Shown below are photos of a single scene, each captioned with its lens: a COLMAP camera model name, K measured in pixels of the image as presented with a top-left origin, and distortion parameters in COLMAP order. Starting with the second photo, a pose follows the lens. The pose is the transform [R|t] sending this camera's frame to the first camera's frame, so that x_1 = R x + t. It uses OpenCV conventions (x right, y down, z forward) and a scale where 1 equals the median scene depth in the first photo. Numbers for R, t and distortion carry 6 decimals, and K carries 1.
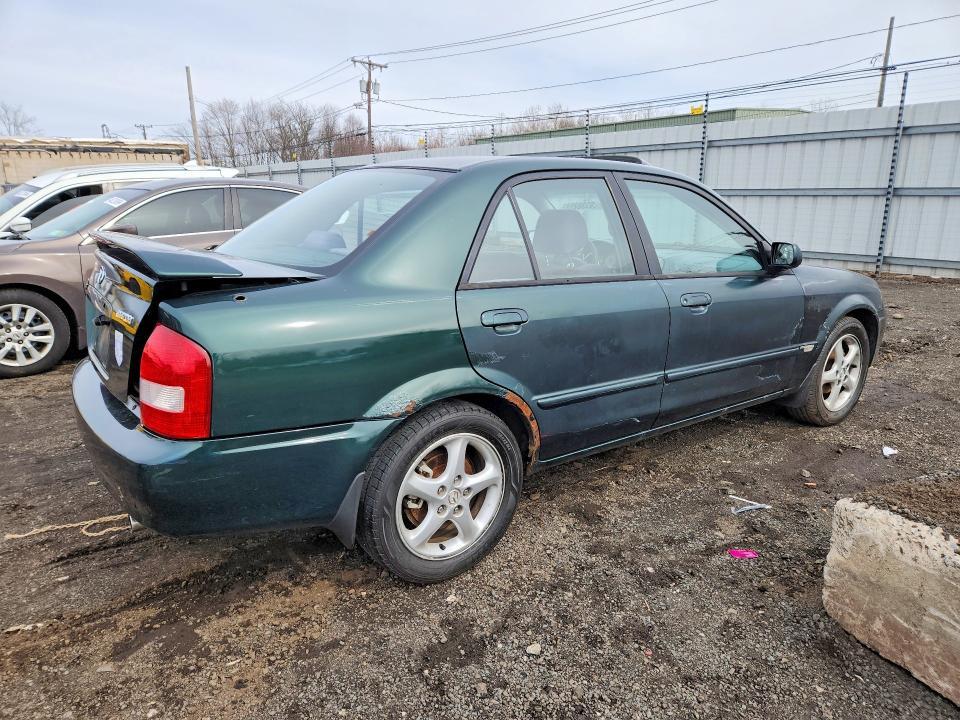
lens RADIAL K [[766.7, 0, 481.1], [0, 766.7, 357.5], [0, 0, 1]] dist [0.023732, 0.006116]
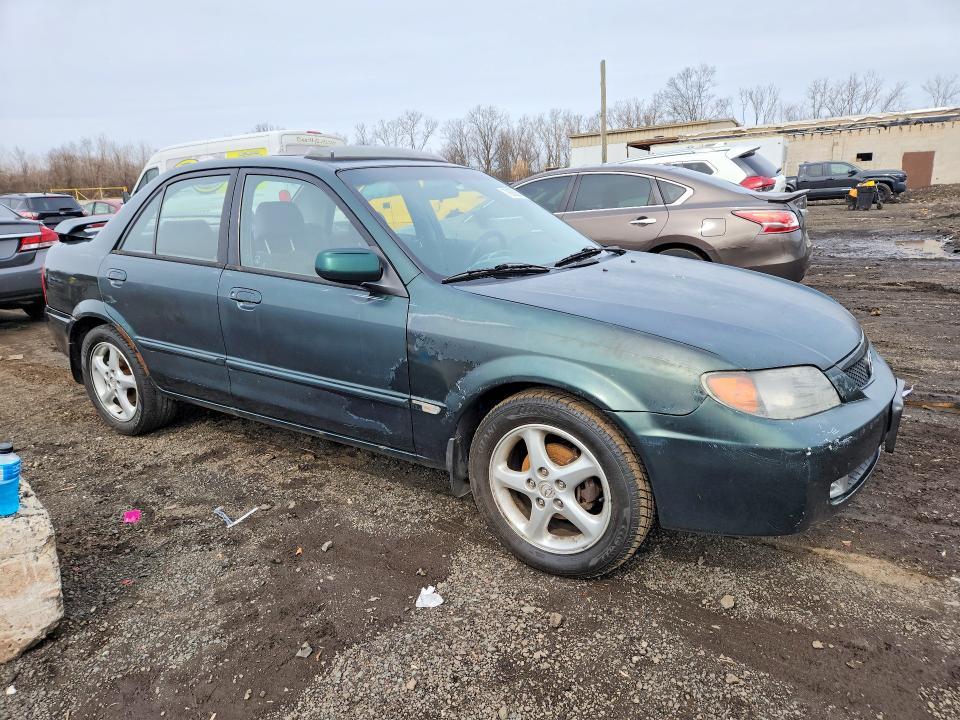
lens RADIAL K [[766.7, 0, 482.2], [0, 766.7, 362.9], [0, 0, 1]] dist [0.023732, 0.006116]
pose [[0.218112, 0.218321, -0.951190, 0.363334], [-0.174672, 0.967651, 0.182046, -0.062492], [0.960165, 0.126440, 0.249191, 0.292476]]
